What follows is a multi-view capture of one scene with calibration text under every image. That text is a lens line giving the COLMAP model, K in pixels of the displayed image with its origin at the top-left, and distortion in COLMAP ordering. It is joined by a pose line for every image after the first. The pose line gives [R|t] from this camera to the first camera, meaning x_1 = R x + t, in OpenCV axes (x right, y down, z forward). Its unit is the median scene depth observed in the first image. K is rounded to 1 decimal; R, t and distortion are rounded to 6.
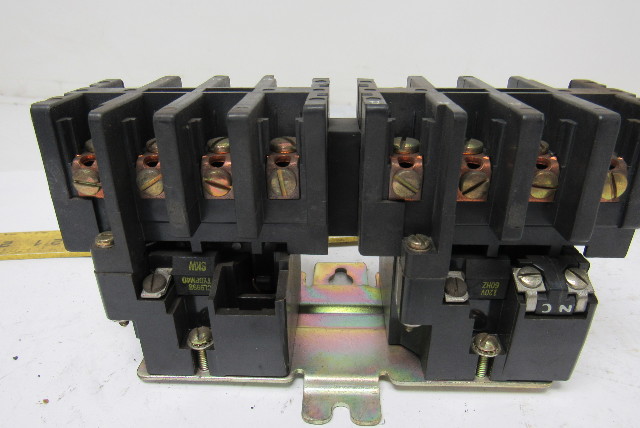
lens RADIAL K [[454.5, 0, 320.0], [0, 454.5, 213.6], [0, 0, 1]] dist [0.006512, 0.004068]
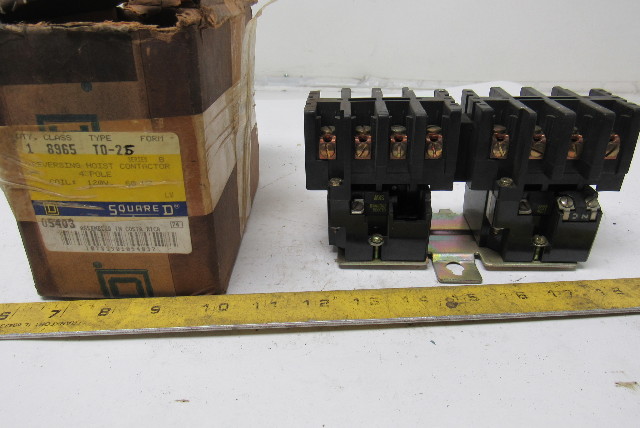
lens RADIAL K [[454.5, 0, 321.2], [0, 454.5, 214.0], [0, 0, 1]] dist [0.006512, 0.004068]
pose [[0.999648, -0.003234, -0.026327, -0.475272], [0.004289, 0.999187, 0.040088, 0.112932], [0.026176, -0.040187, 0.998849, -0.861679]]
